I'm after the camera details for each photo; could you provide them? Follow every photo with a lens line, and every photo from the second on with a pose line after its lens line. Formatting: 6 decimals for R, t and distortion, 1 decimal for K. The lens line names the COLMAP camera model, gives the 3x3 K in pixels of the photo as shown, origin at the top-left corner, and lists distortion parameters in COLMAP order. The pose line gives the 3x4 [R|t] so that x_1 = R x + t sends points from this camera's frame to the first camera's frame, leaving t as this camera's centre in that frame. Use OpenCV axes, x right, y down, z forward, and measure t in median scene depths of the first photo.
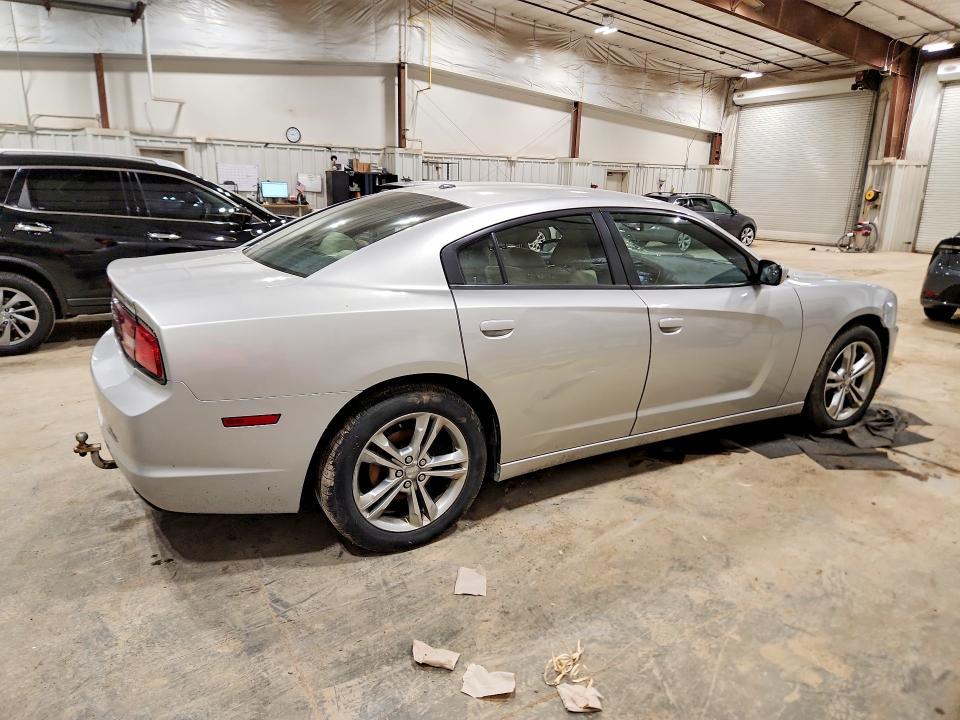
lens RADIAL K [[654.6, 0, 483.9], [0, 654.6, 358.3], [0, 0, 1]] dist [0.061456, -0.053727]
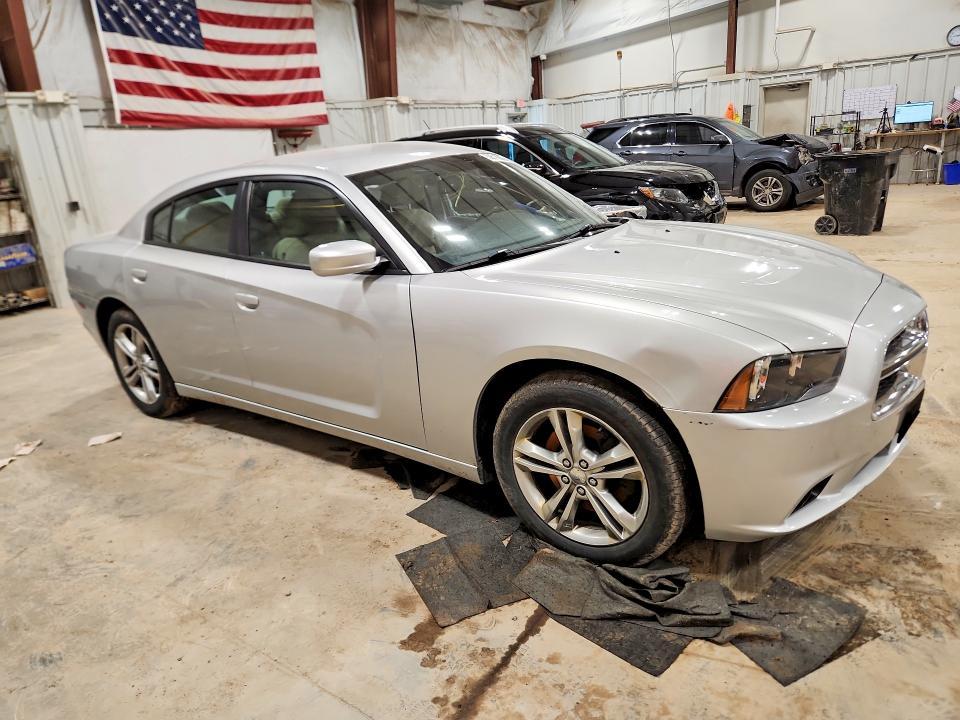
lens RADIAL K [[654.6, 0, 483.9], [0, 654.6, 358.3], [0, 0, 1]] dist [0.061456, -0.053727]
pose [[0.380251, 0.233139, -0.895017, 0.811093], [-0.139941, 0.971070, 0.193495, -0.130733], [0.914235, 0.051672, 0.401876, 0.575102]]
